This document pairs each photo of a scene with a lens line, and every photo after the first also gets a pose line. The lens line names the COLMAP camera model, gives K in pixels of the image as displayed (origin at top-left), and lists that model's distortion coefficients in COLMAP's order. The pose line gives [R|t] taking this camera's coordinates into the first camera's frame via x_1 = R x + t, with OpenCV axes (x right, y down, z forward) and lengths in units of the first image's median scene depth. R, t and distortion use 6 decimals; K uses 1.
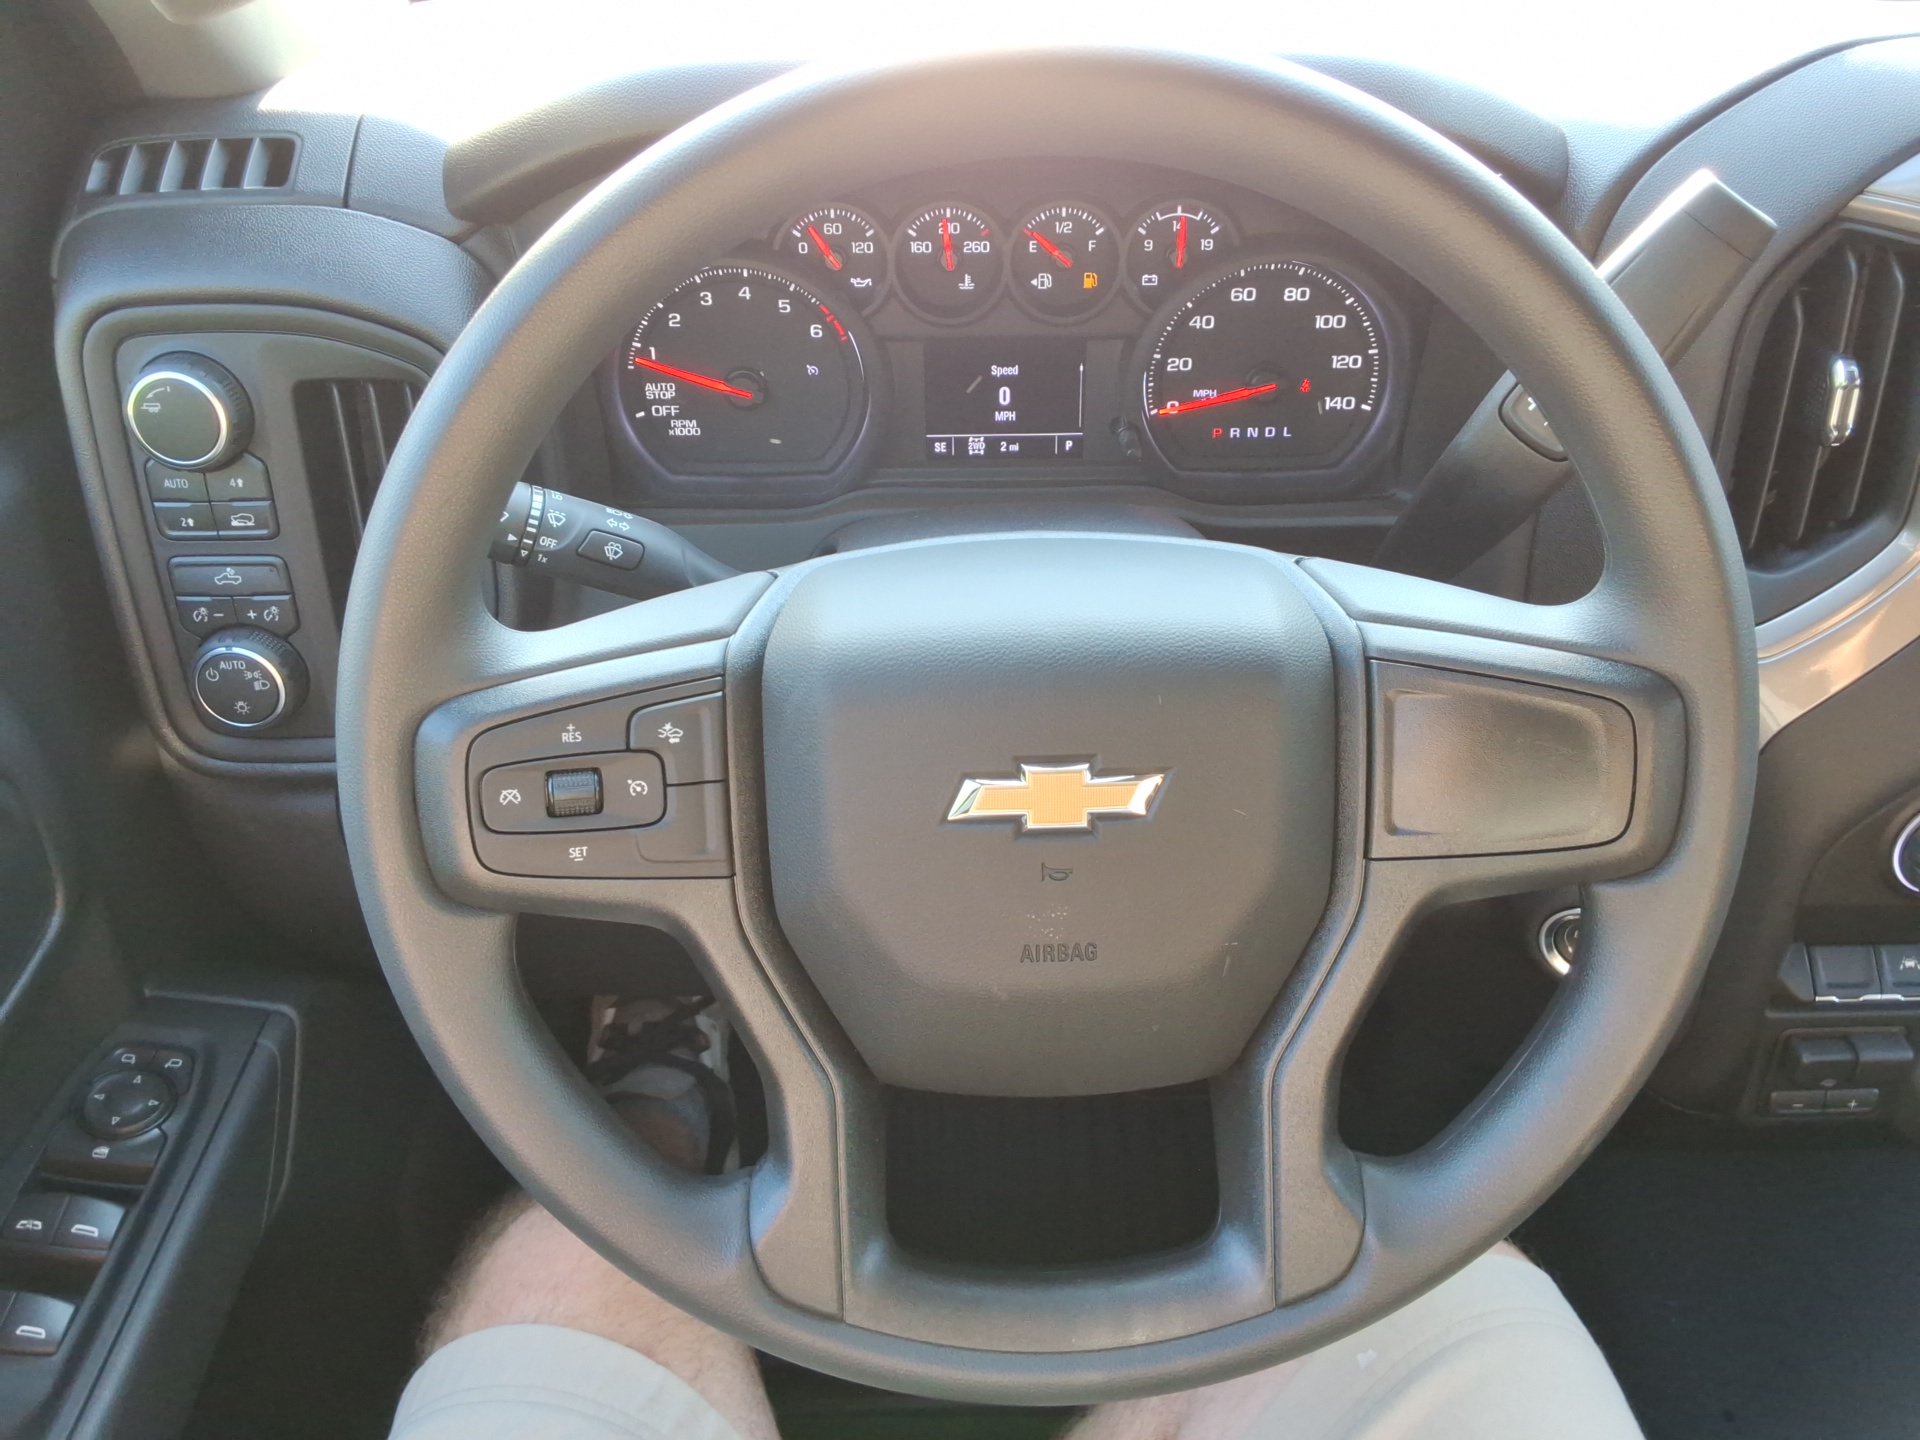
lens RADIAL K [[1541.6, 0, 971.9], [0, 1541.6, 710.1], [0, 0, 1]] dist [0.095748, -0.145037]
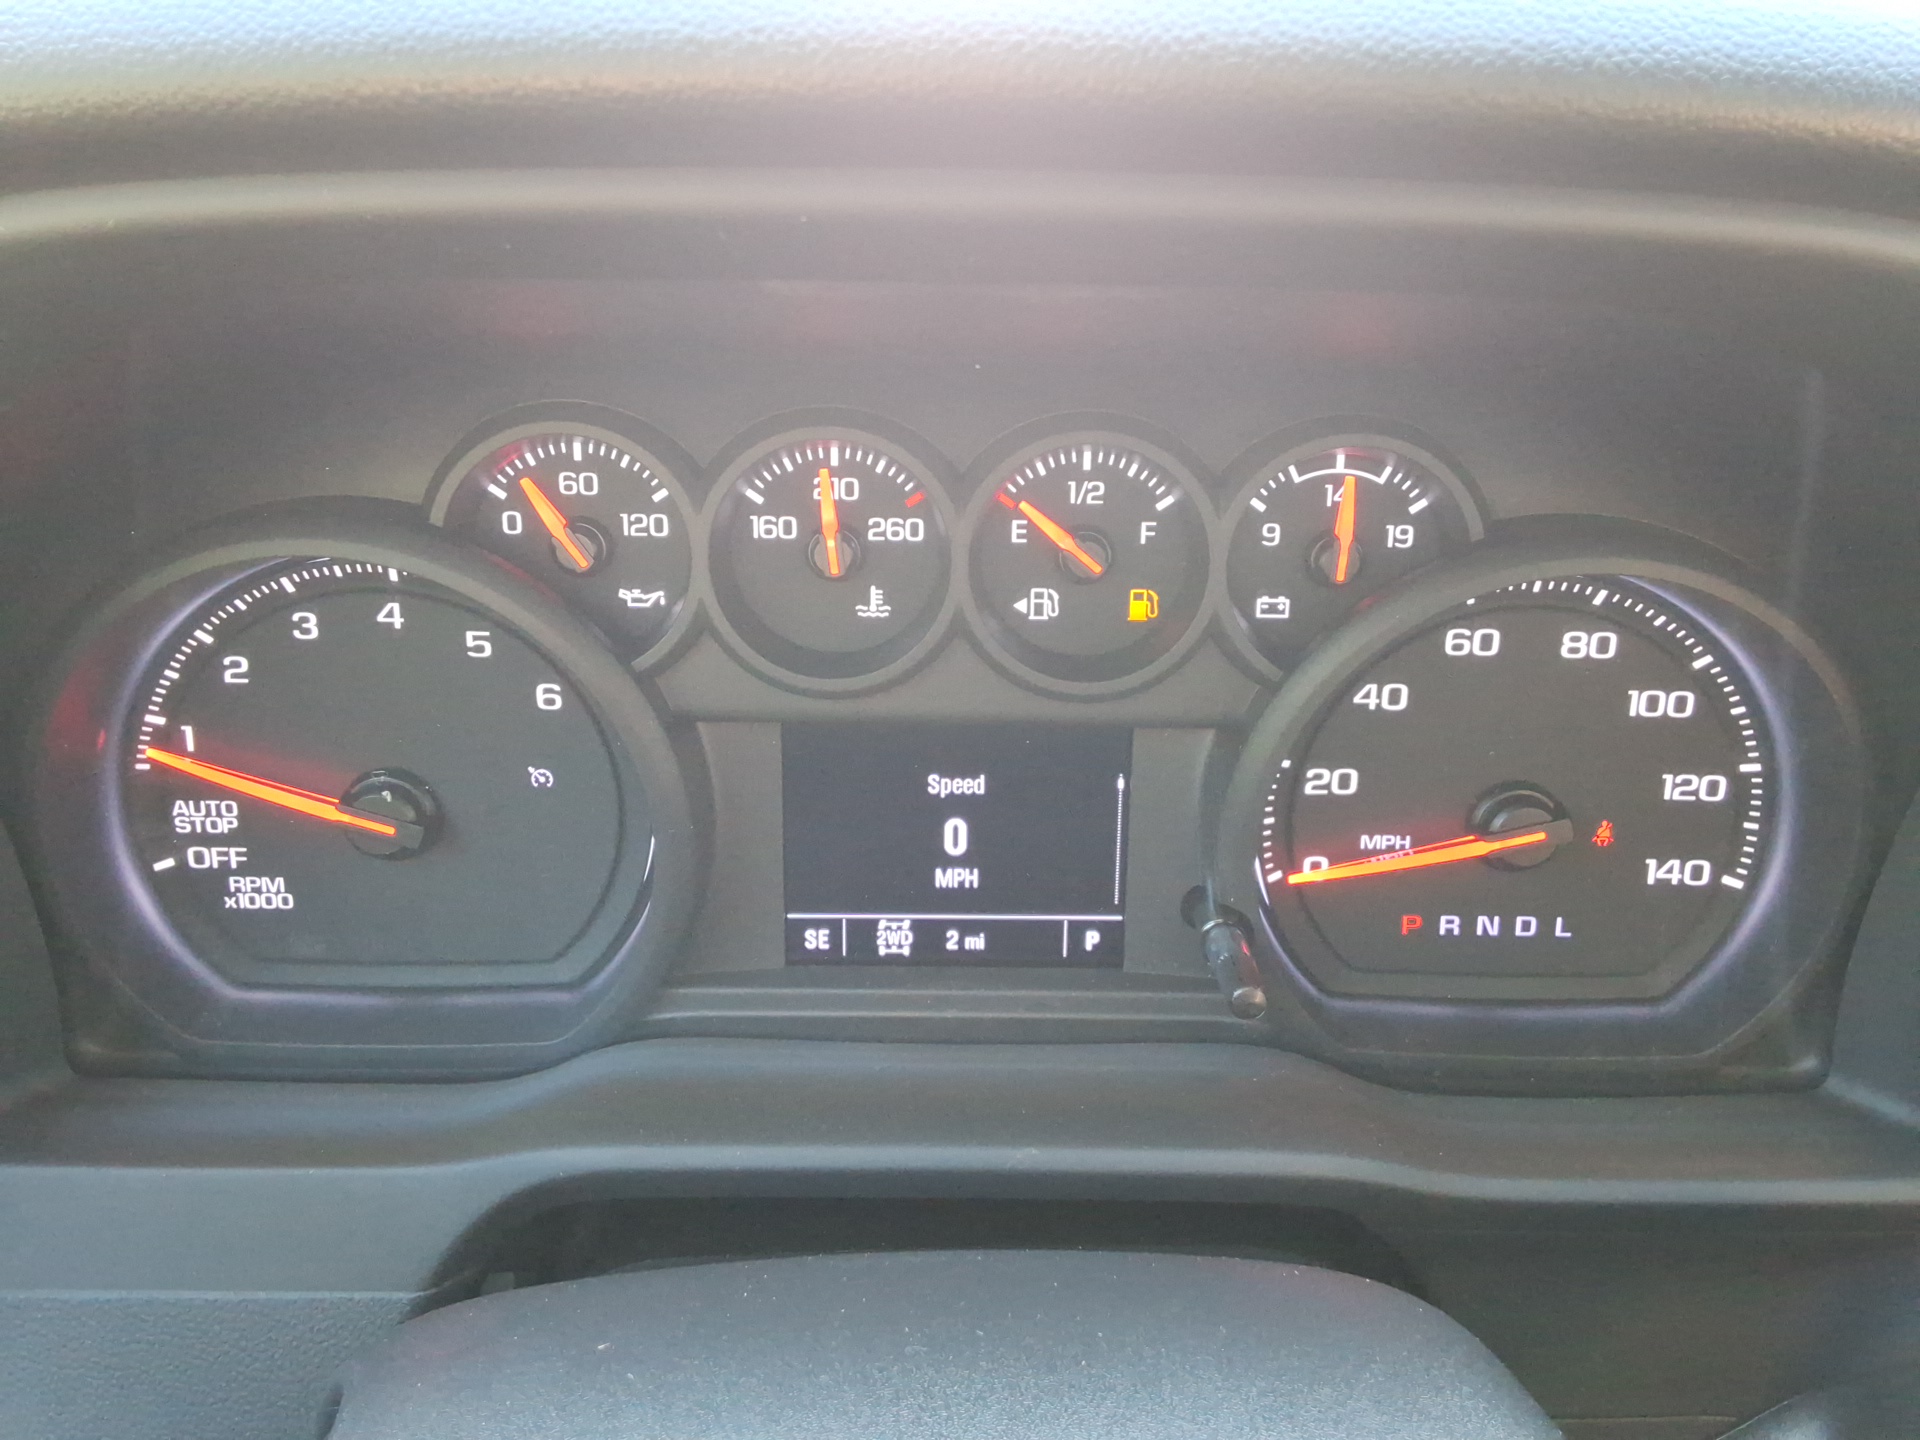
lens RADIAL K [[1541.6, 0, 969.6], [0, 1541.6, 716.5], [0, 0, 1]] dist [0.095748, -0.145037]
pose [[0.999770, 0.021469, 0.000041, 0.025993], [-0.021040, 0.980162, -0.197077, -0.155550], [-0.004271, 0.197031, 0.980388, 0.566686]]
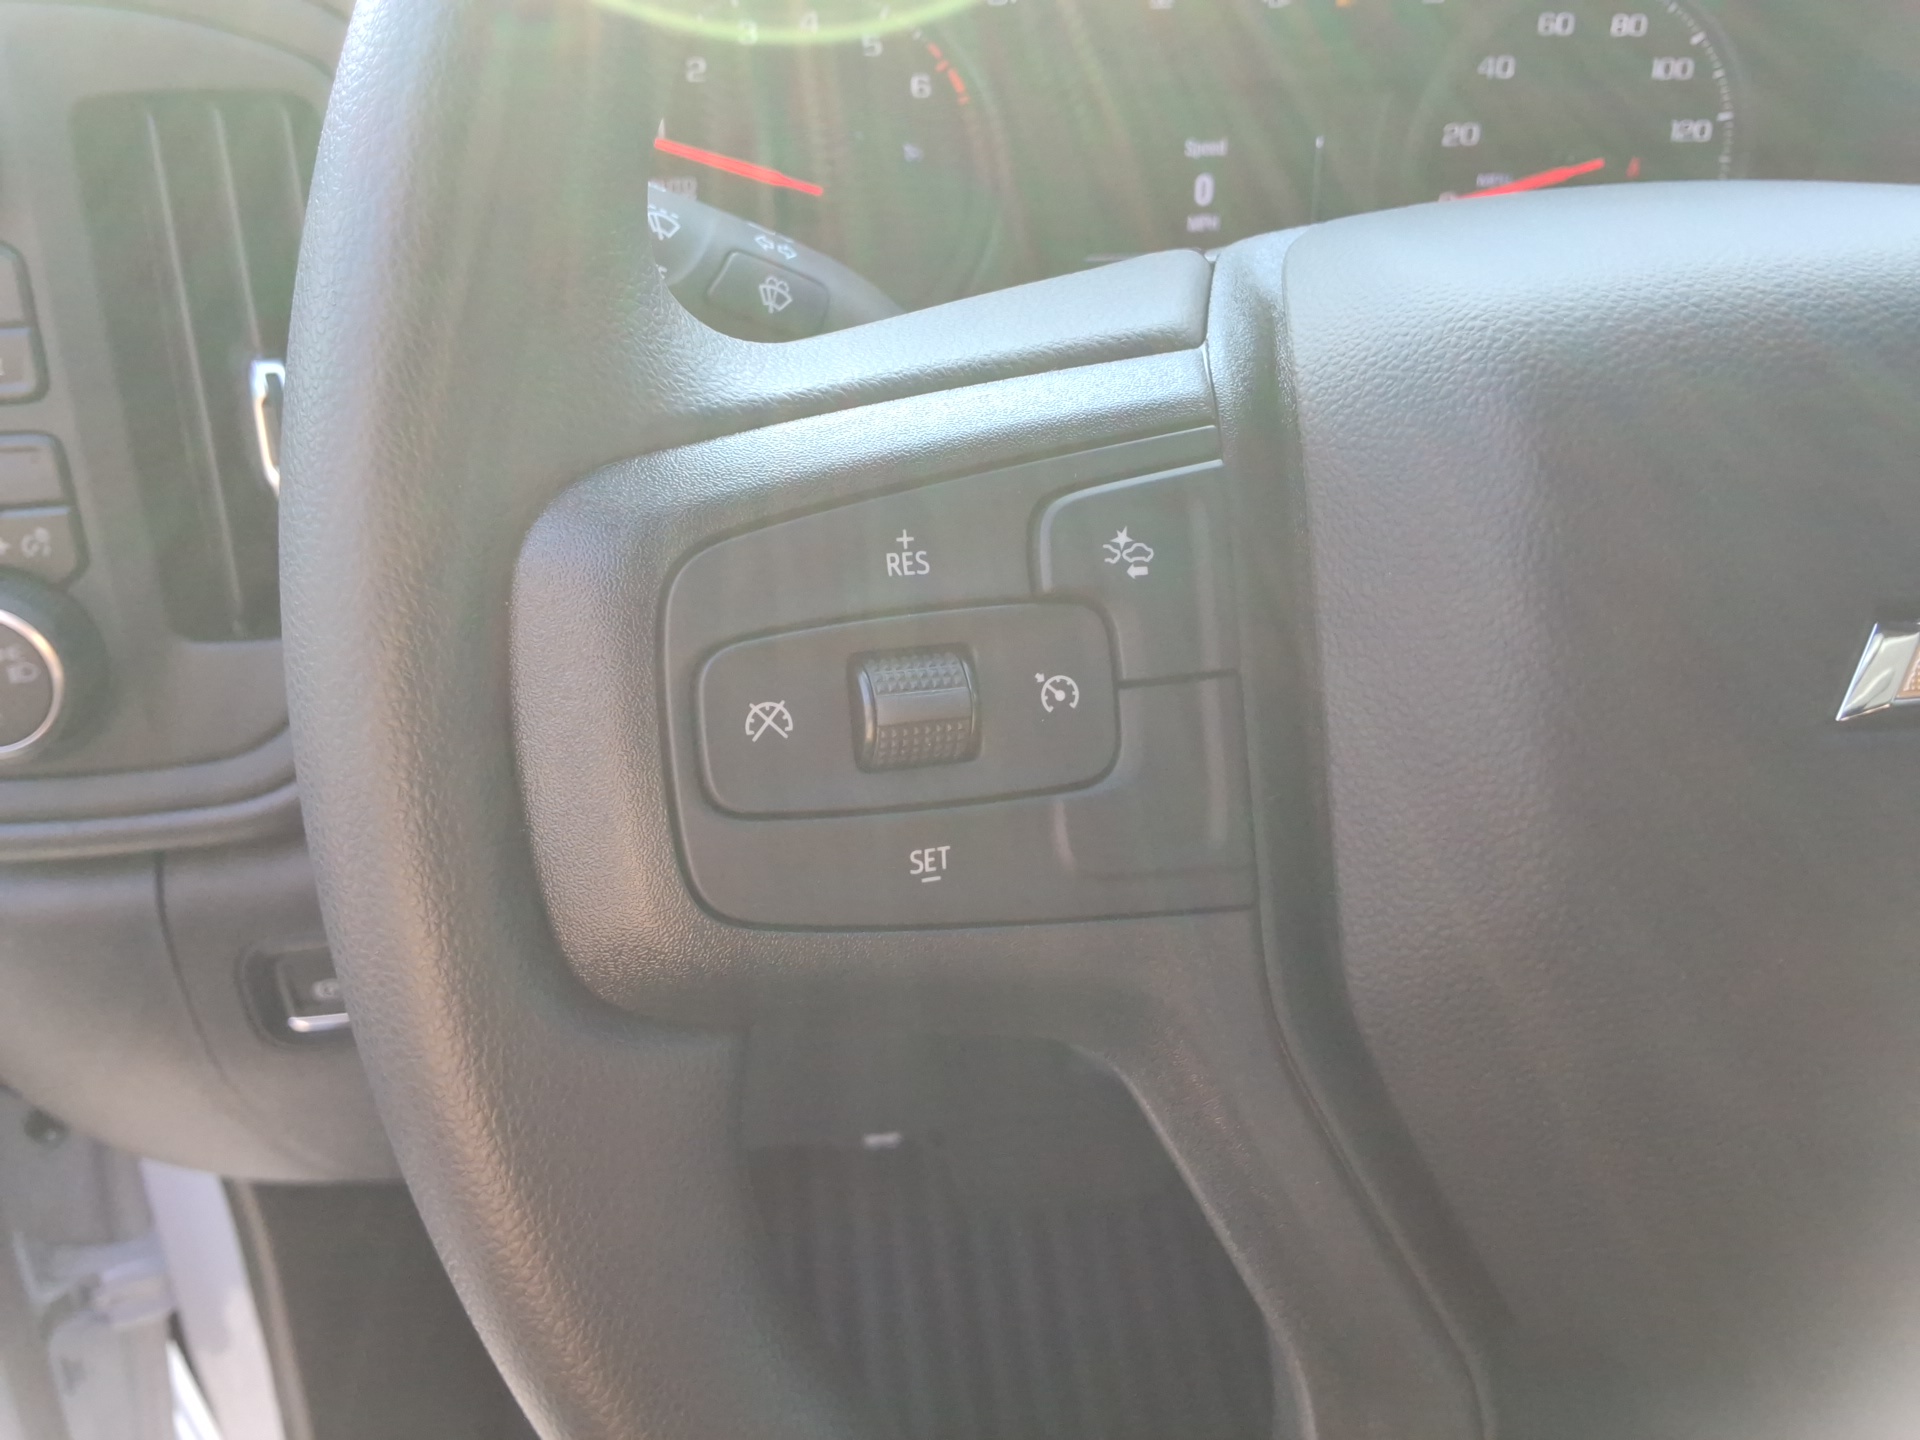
lens RADIAL K [[1541.6, 0, 974.7], [0, 1541.6, 752.9], [0, 0, 1]] dist [0.095748, -0.145037]
pose [[0.988847, -0.065182, 0.133912, -0.188141], [0.069884, 0.997082, -0.030718, 0.049483], [-0.131519, 0.039733, 0.990517, 0.389592]]
